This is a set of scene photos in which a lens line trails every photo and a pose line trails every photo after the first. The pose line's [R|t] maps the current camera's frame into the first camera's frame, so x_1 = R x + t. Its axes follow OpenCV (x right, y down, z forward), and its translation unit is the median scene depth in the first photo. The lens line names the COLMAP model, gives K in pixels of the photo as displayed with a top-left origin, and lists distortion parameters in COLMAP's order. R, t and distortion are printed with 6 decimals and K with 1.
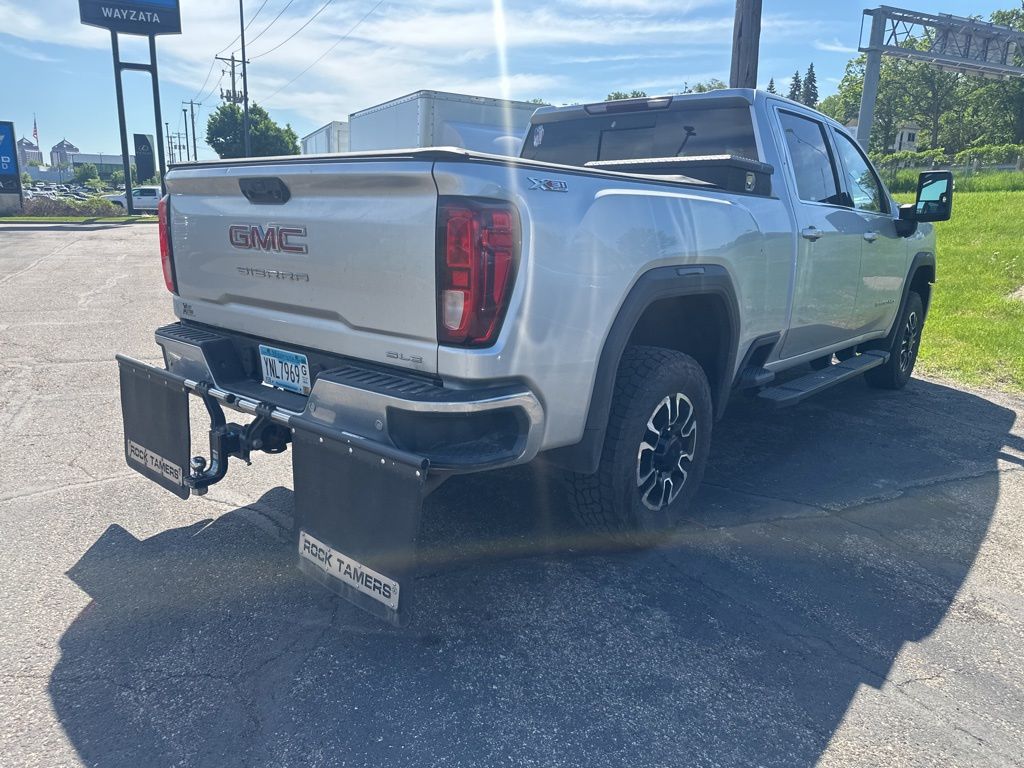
lens RADIAL K [[725.5, 0, 518.1], [0, 725.5, 384.4], [0, 0, 1]] dist [0.031411, -0.037714]
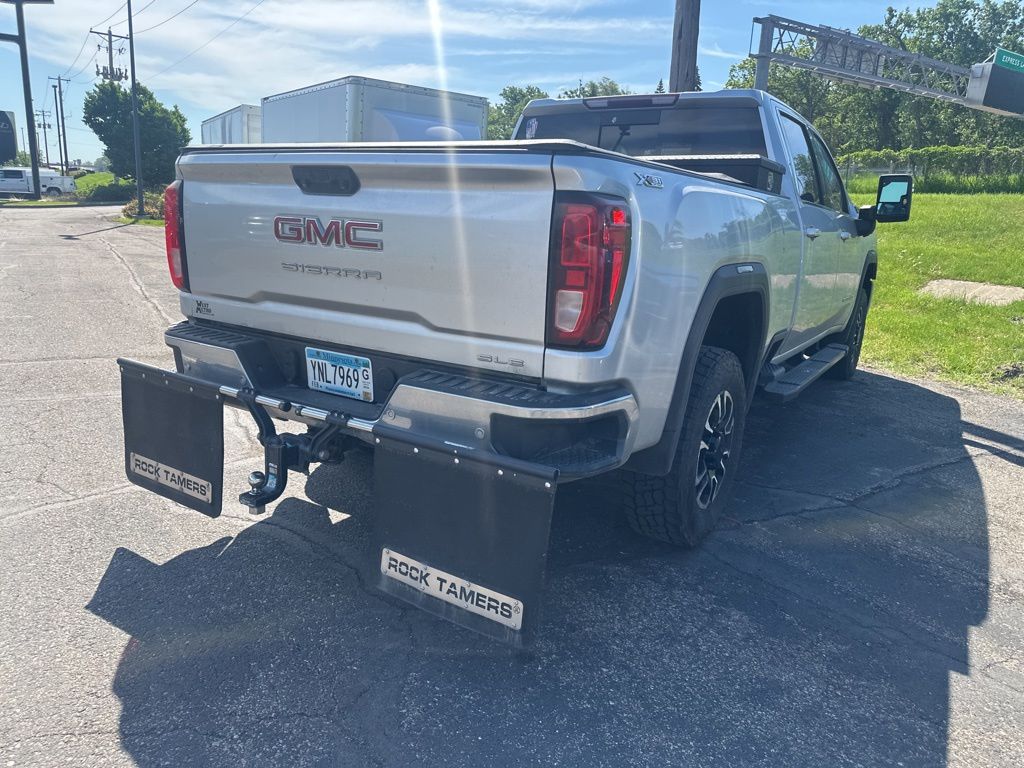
lens RADIAL K [[725.5, 0, 519.6], [0, 725.5, 377.9], [0, 0, 1]] dist [0.031411, -0.037714]
pose [[0.989714, -0.015026, 0.142270, -0.207400], [0.014799, 0.999887, 0.002652, -0.013000], [-0.142294, -0.000520, 0.989824, 0.047983]]
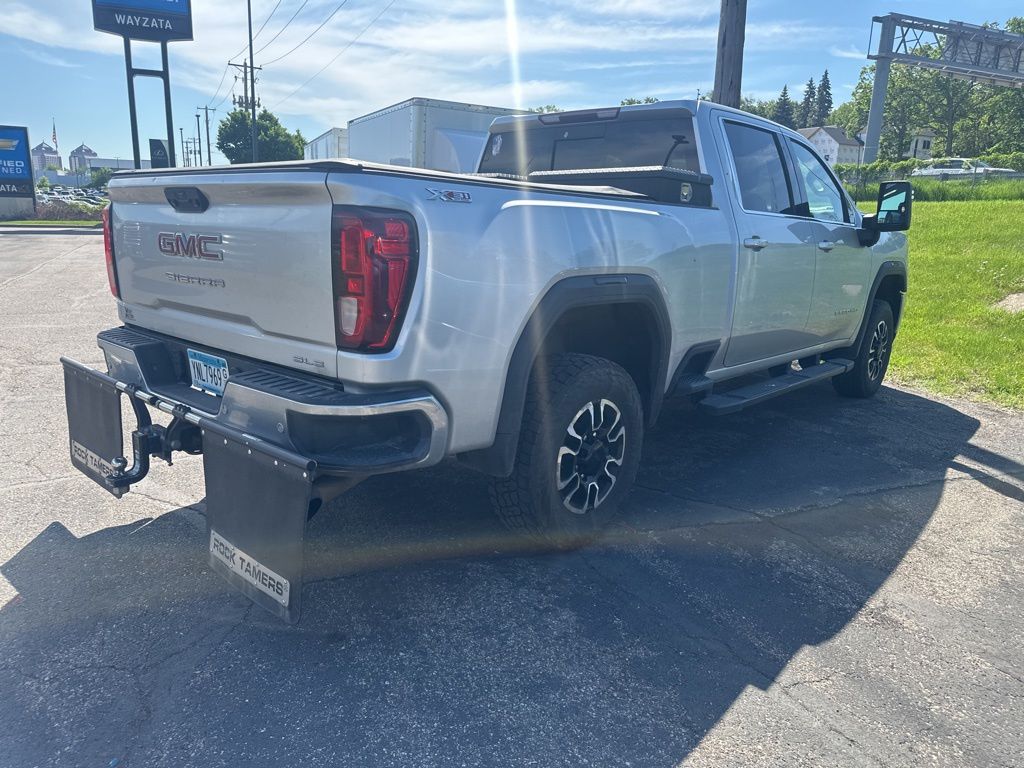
lens RADIAL K [[725.5, 0, 518.7], [0, 725.5, 388.3], [0, 0, 1]] dist [0.031411, -0.037714]
pose [[0.999832, 0.008494, -0.016257, 0.122485], [-0.008539, 0.999960, -0.002644, 0.000391], [0.016234, 0.002782, 0.999864, -0.020166]]
